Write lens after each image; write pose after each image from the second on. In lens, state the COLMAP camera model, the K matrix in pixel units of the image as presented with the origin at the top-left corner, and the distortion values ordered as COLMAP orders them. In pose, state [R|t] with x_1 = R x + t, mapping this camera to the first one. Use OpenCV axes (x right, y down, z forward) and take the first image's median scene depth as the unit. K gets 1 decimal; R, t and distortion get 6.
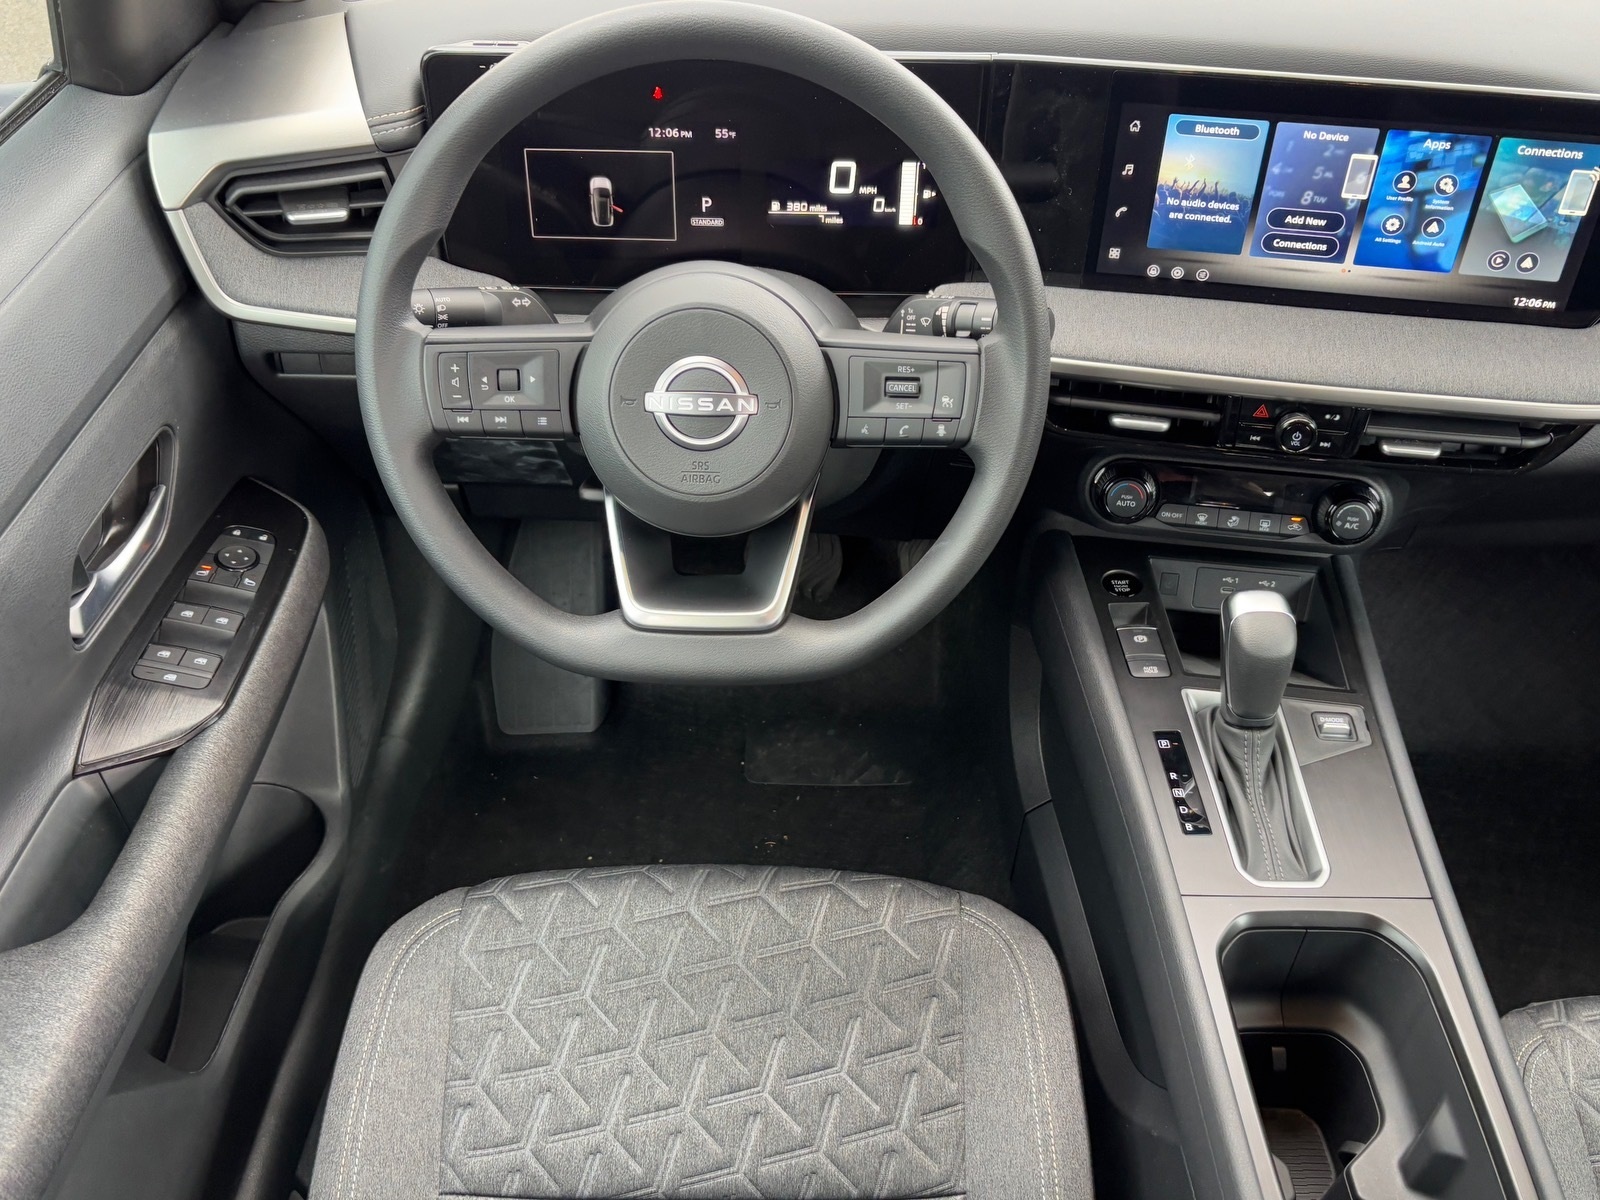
lens RADIAL K [[1443.2, 0, 802.9], [0, 1443.2, 611.0], [0, 0, 1]] dist [0.008007, 0.013377]
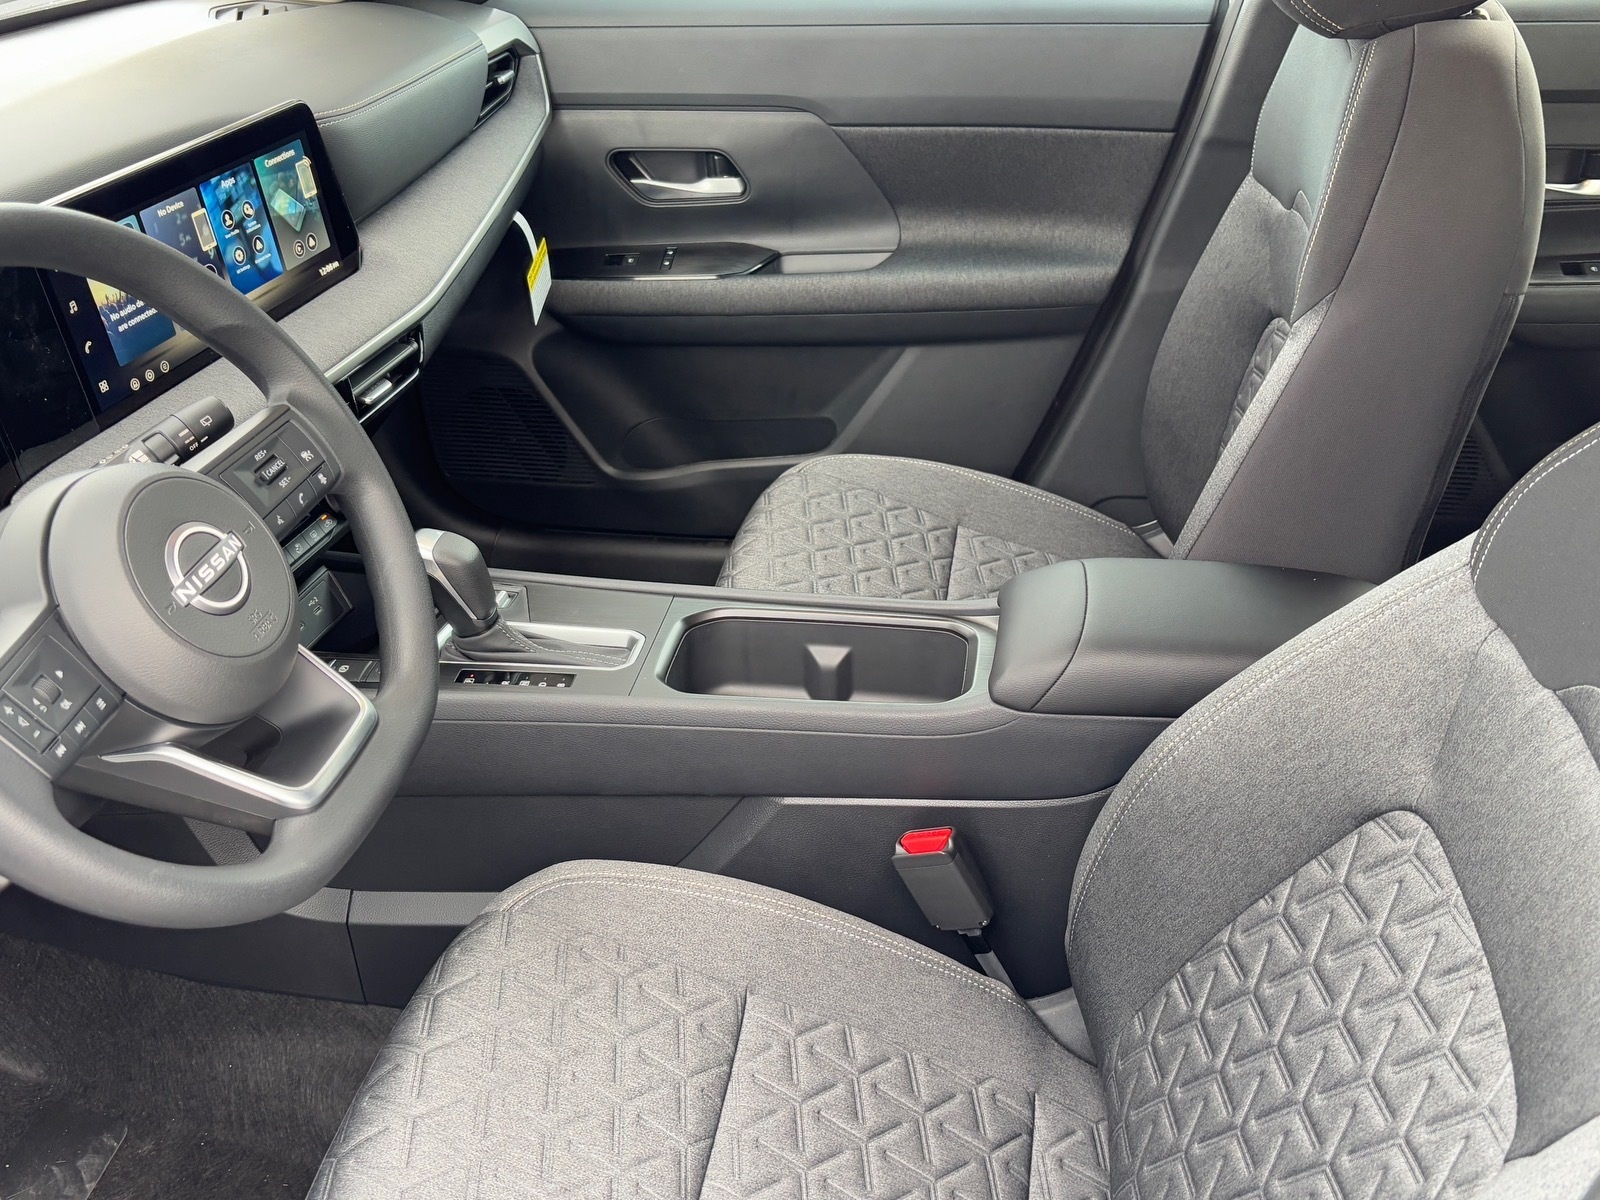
lens RADIAL K [[1547.5, 0, 807.1], [0, 1547.5, 616.8], [0, 0, 1]] dist [0.014482, 0.000000]
pose [[0.160378, -0.540861, 0.825680, -0.723112], [0.681399, 0.665872, 0.303826, -0.138228], [-0.714125, 0.513891, 0.475333, 0.213762]]
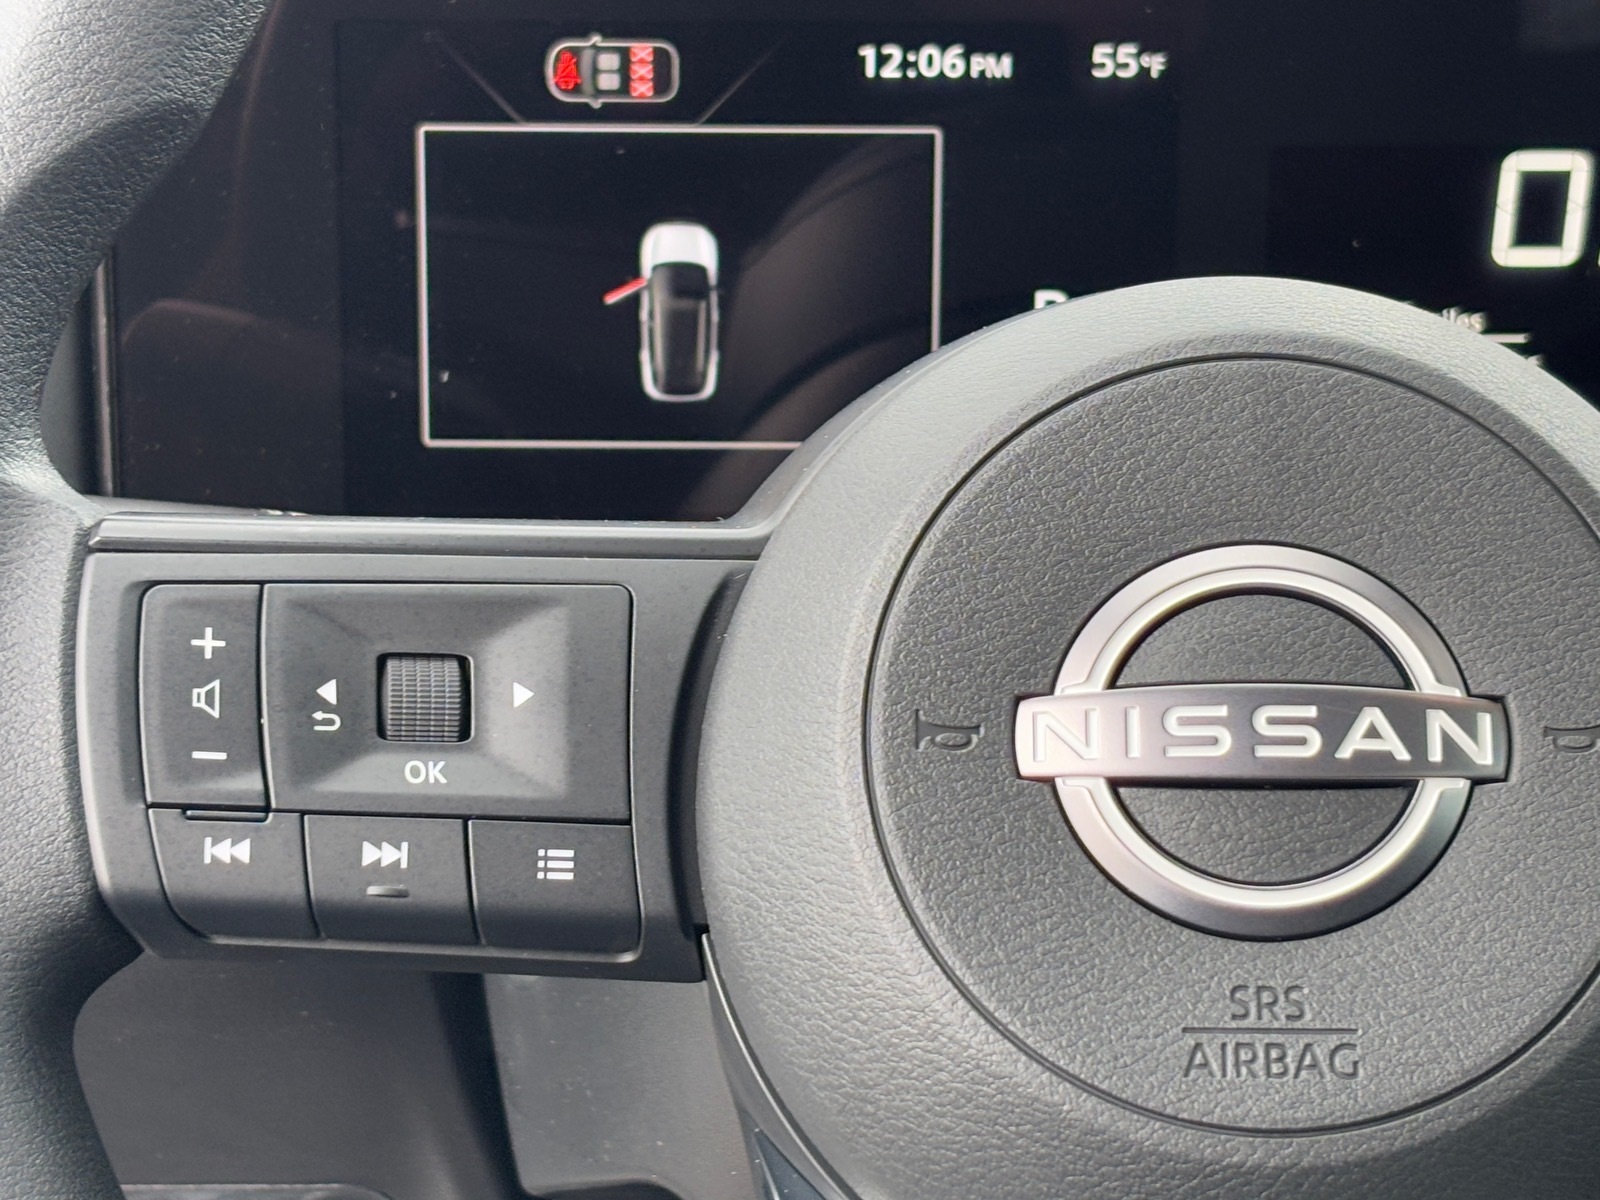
lens RADIAL K [[3743.1, 0, 723.5], [0, 3743.1, 593.4], [0, 0, 1]] dist [0.115573, 0.000000]
pose [[0.999822, -0.013671, -0.012991, -0.124935], [0.007091, 0.910827, -0.412728, 0.070276], [0.017475, 0.412562, 0.910762, 0.366135]]
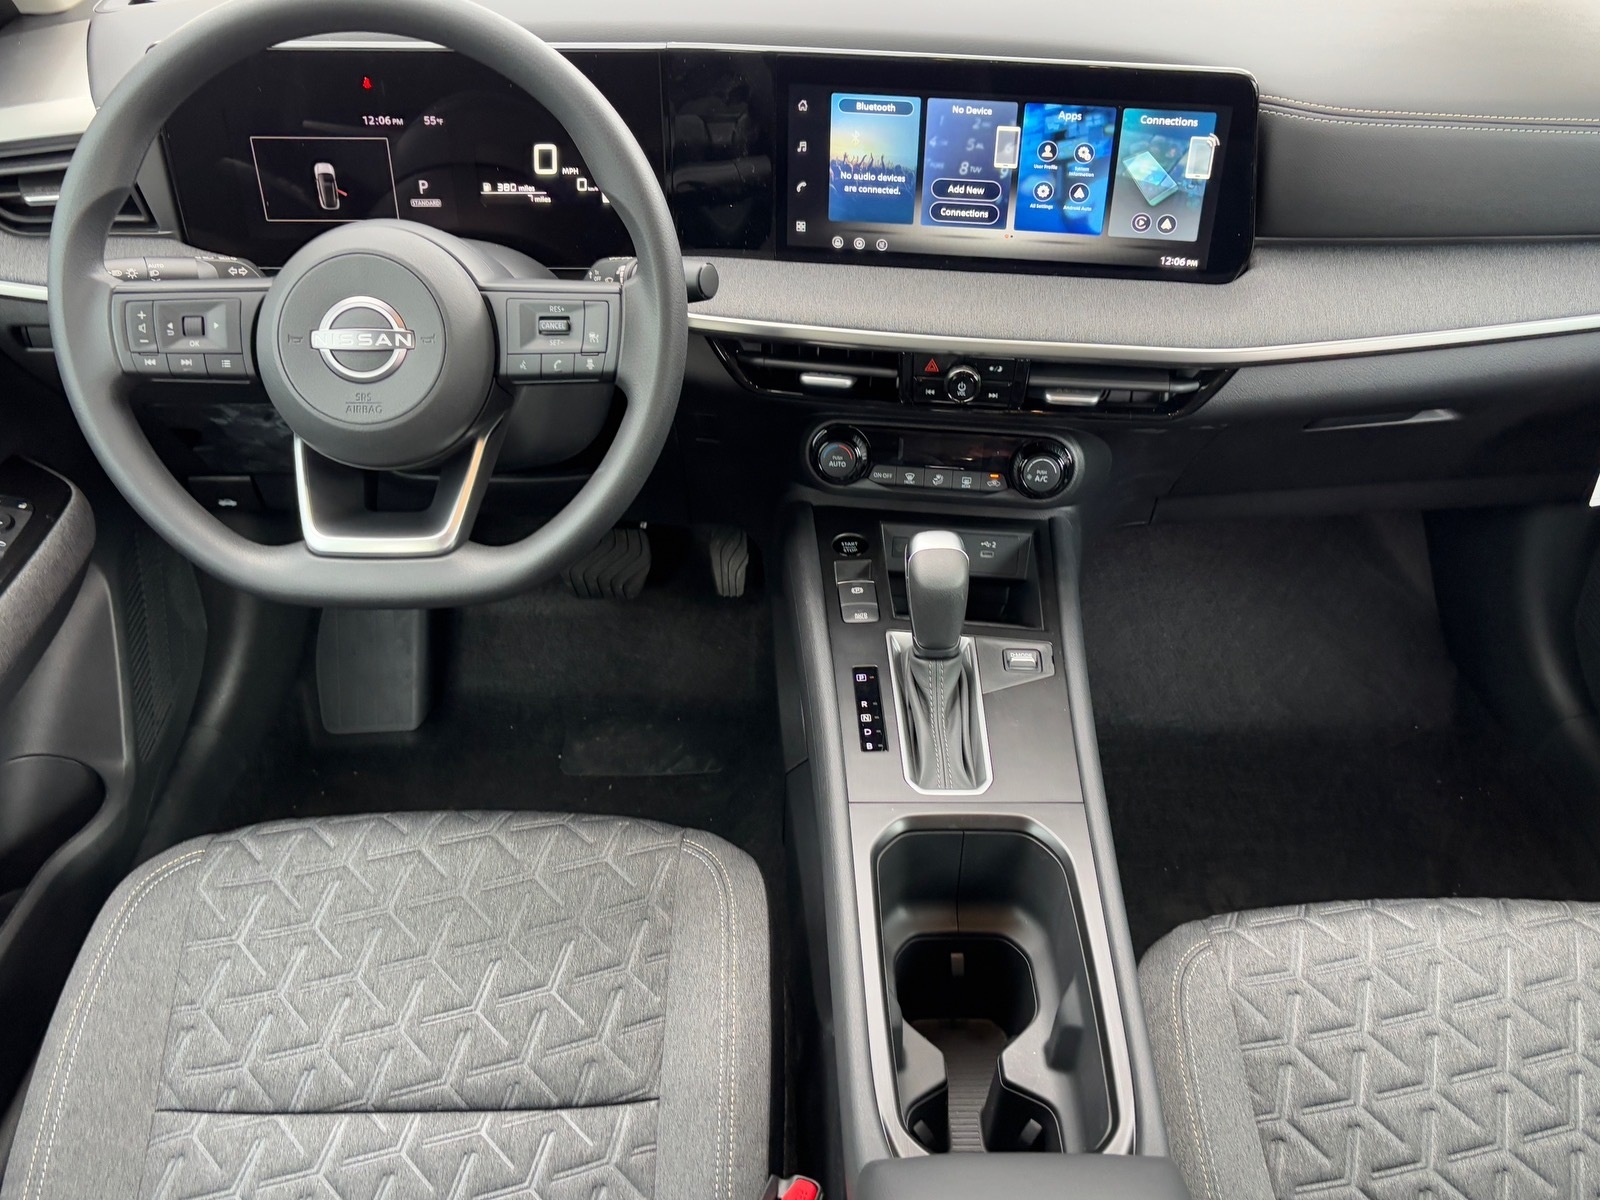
lens RADIAL K [[1443.2, 0, 805.8], [0, 1443.2, 612.0], [0, 0, 1]] dist [0.008007, 0.013377]
pose [[0.999785, -0.019338, 0.007462, 0.212214], [0.019766, 0.997857, -0.062371, 0.114563], [-0.006240, 0.062505, 0.998025, -0.070356]]
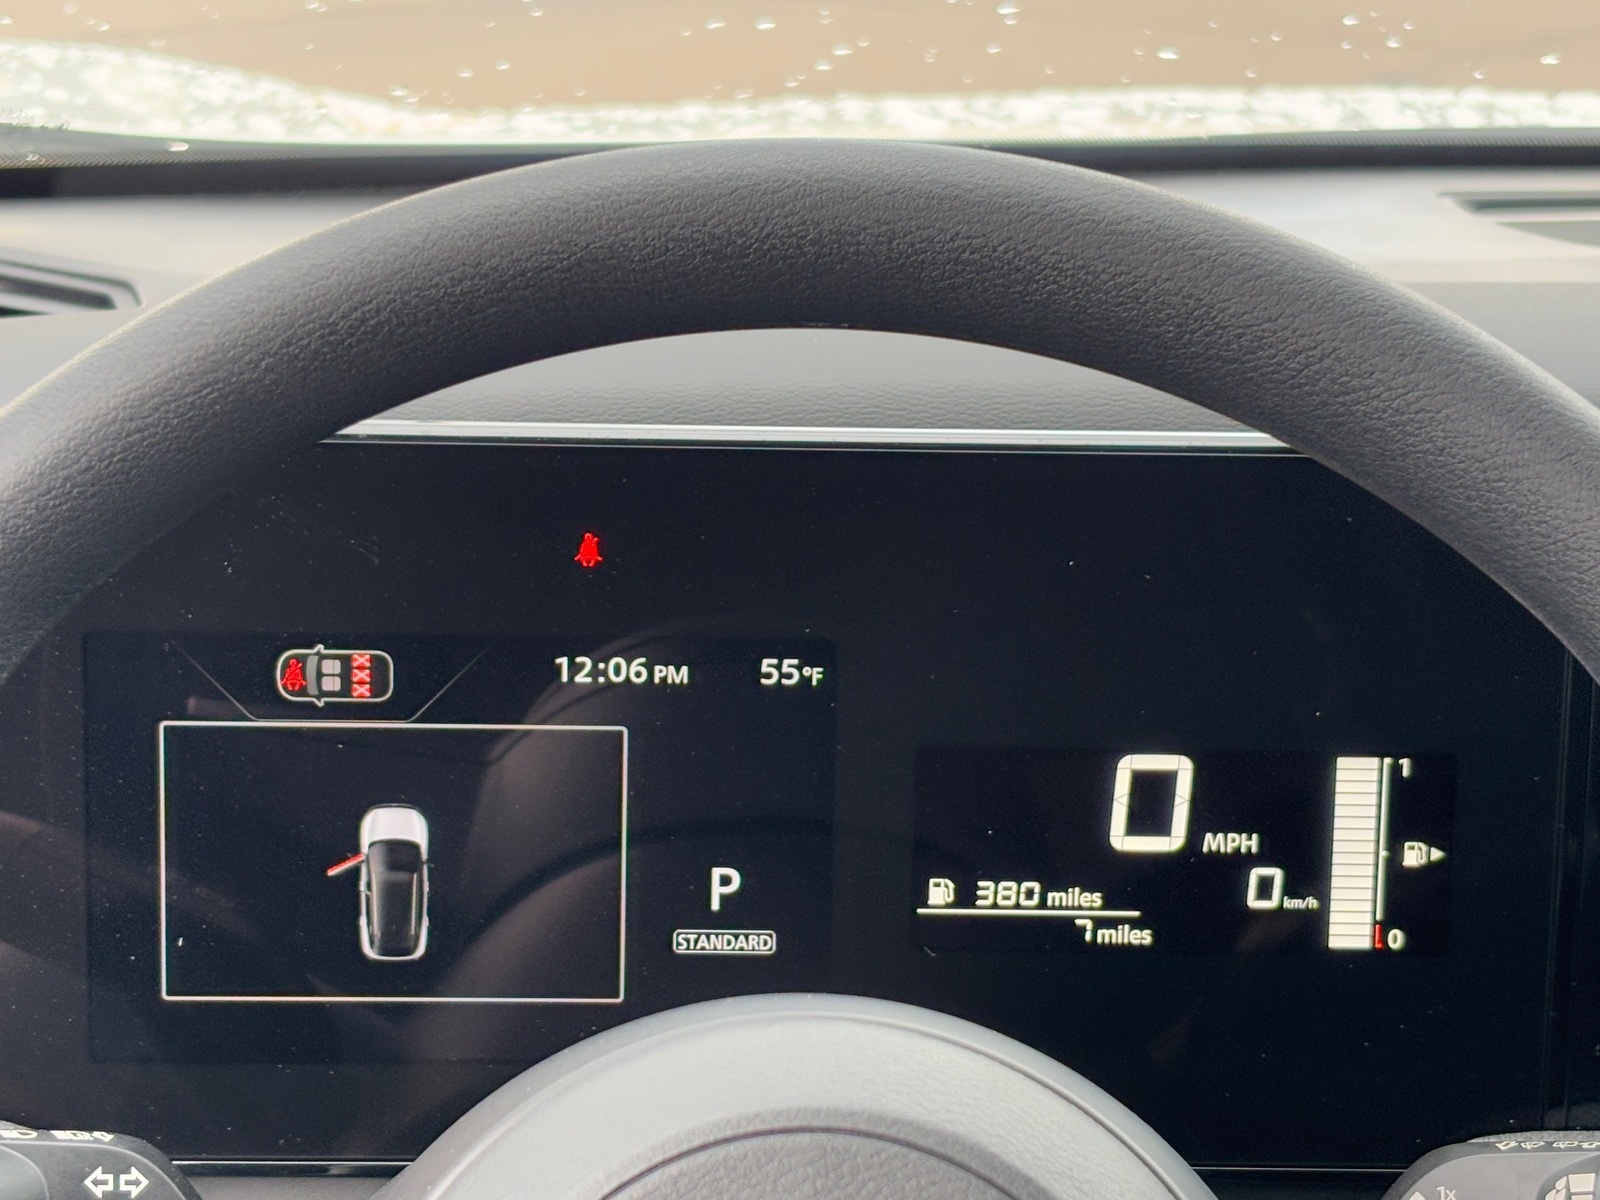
lens RADIAL K [[3201.8, 0, 788.3], [0, 3201.8, 587.1], [0, 0, 1]] dist [0.148116, 0.000000]
pose [[0.999442, -0.002788, 0.033288, -0.078045], [0.017124, 0.898375, -0.438895, -0.031703], [-0.028681, 0.439220, 0.897922, 0.344848]]
